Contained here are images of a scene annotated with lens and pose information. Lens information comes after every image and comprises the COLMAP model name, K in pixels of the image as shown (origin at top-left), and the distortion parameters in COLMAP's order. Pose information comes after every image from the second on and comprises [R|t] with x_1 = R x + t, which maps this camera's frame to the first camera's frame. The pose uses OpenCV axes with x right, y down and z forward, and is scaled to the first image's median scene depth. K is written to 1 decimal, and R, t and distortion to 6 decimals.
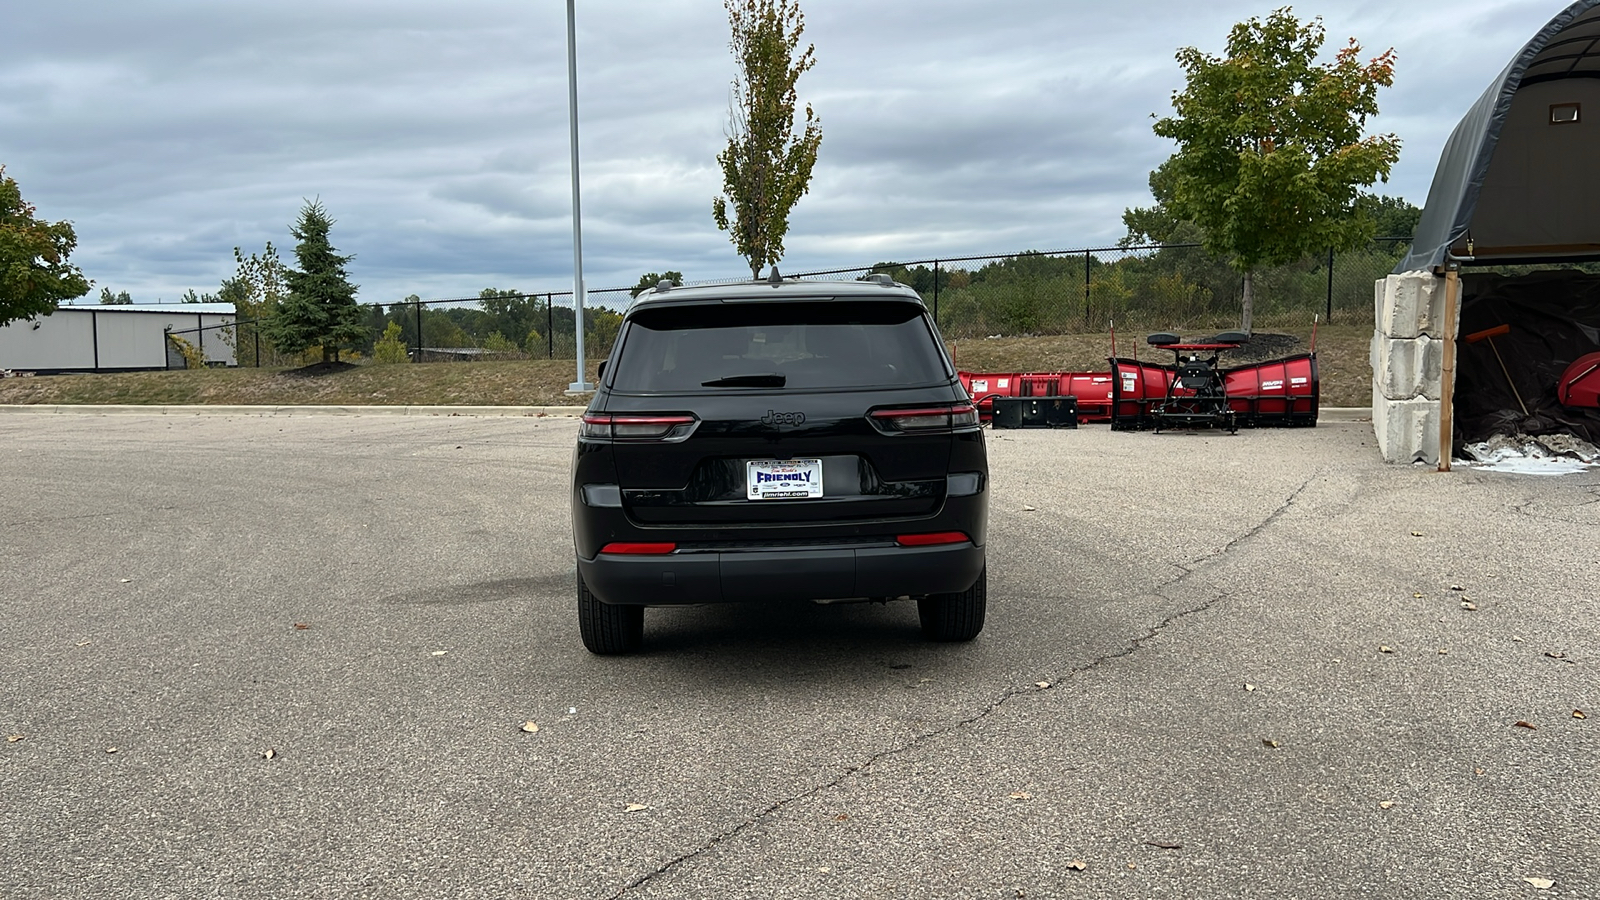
lens RADIAL K [[1371.3, 0, 800.0], [0, 1371.3, 450.0], [0, 0, 1]] dist [0.066161, -0.097735]
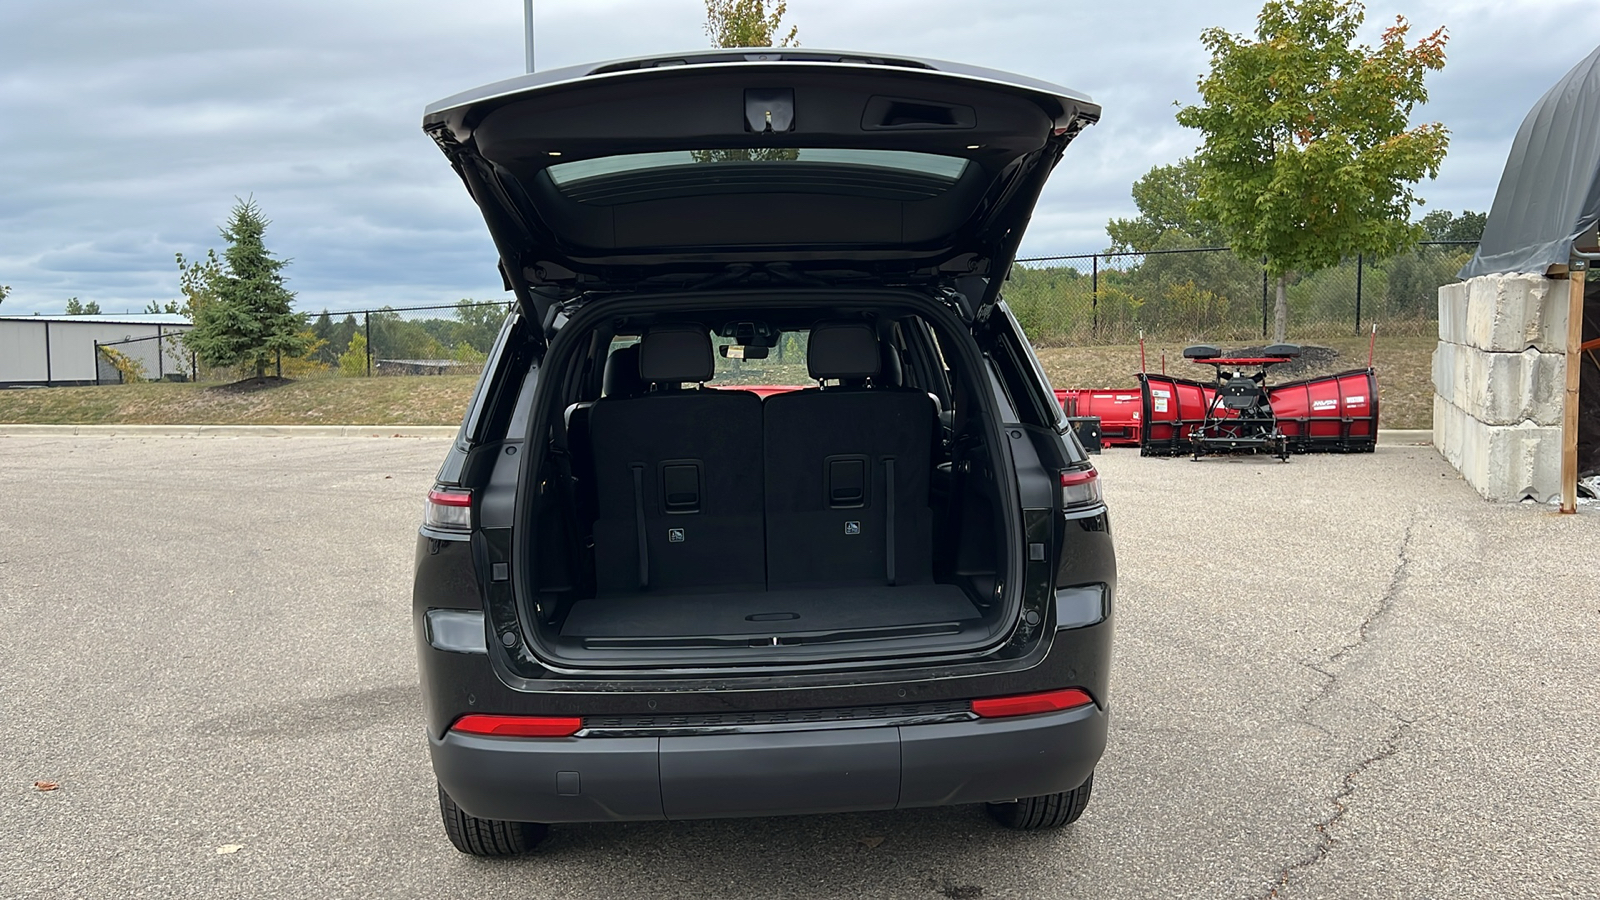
lens RADIAL K [[1371.3, 0, 812.1], [0, 1371.3, 460.2], [0, 0, 1]] dist [0.029271, -0.012349]
pose [[0.999725, -0.001572, 0.023403, -0.002430], [0.001590, 0.999998, -0.000753, -0.010093], [-0.023402, 0.000790, 0.999726, 0.115720]]
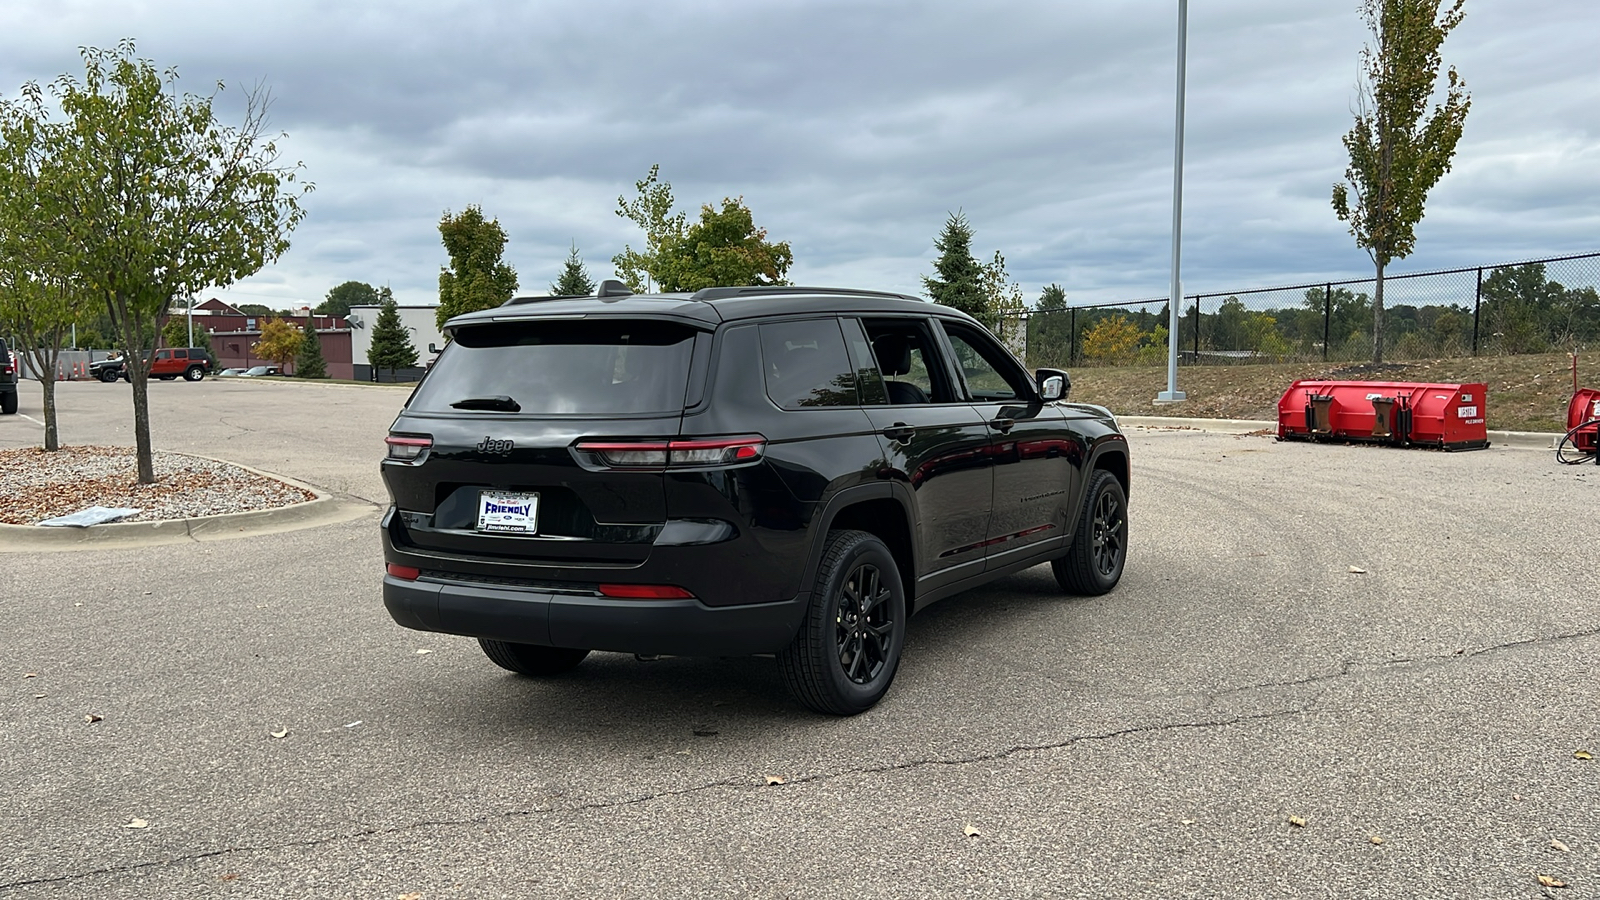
lens RADIAL K [[1371.3, 0, 800.0], [0, 1371.3, 450.0], [0, 0, 1]] dist [0.066161, -0.097735]
pose [[0.832548, 0.044432, -0.552168, 0.180603], [-0.045093, 0.998906, 0.012390, -0.011109], [0.552114, 0.014583, 0.833641, 0.088862]]
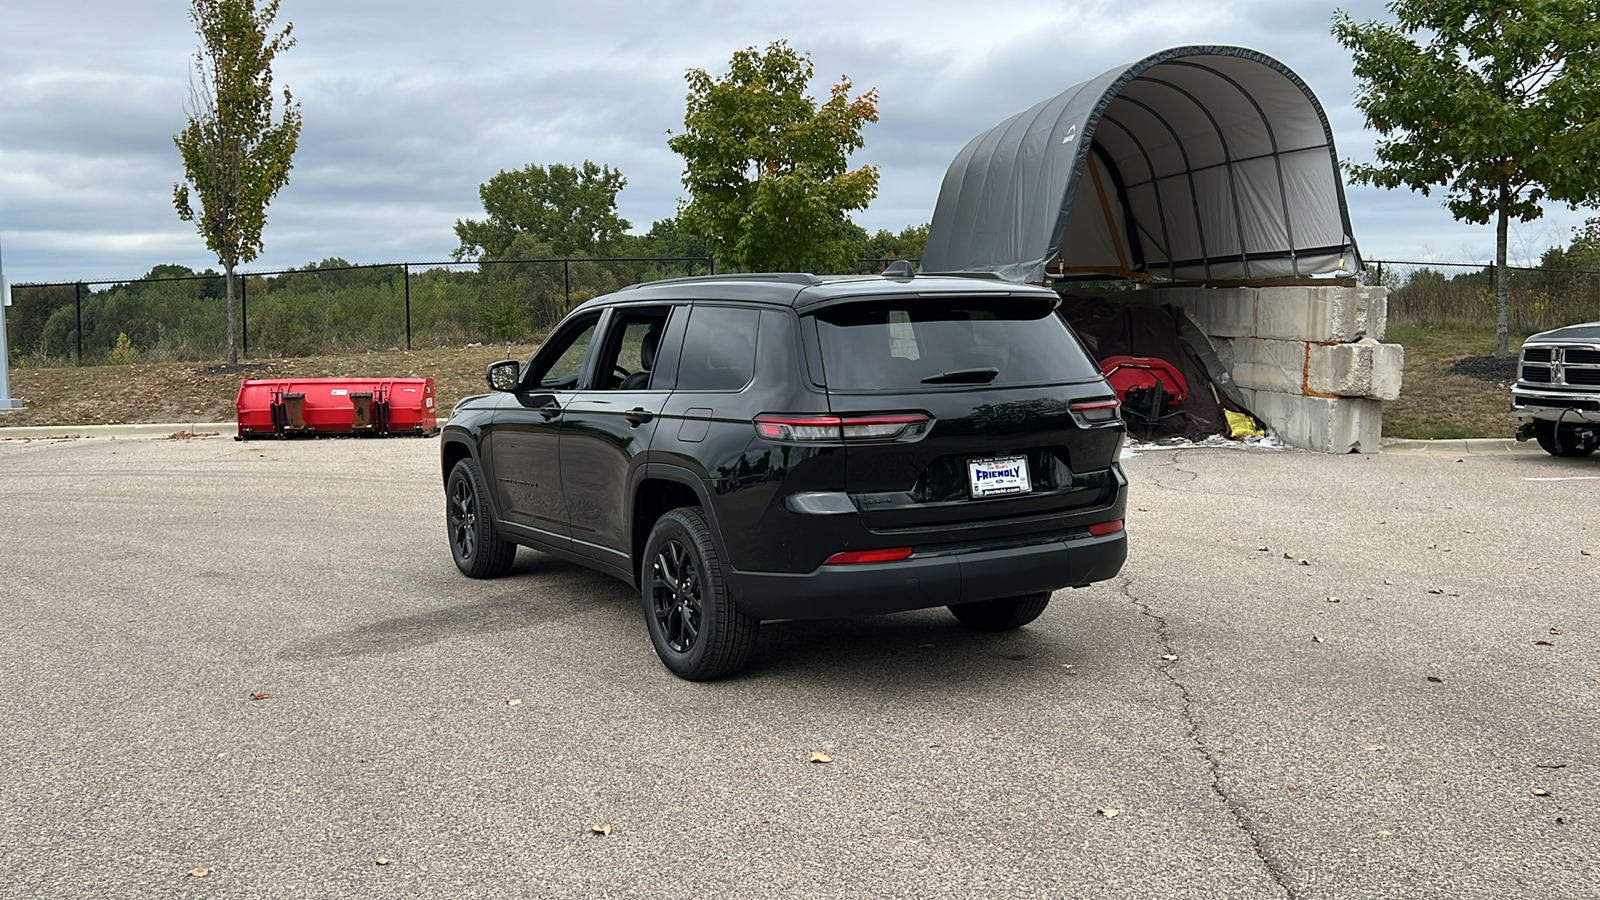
lens RADIAL K [[1351.4, 0, 791.7], [0, 1351.4, 467.8], [0, 0, 1]] dist [0.171768, -0.408102]
pose [[0.880985, -0.041593, 0.471312, -0.164016], [0.039129, 0.999121, 0.015031, -0.001426], [-0.471523, 0.005200, 0.881839, 0.054506]]
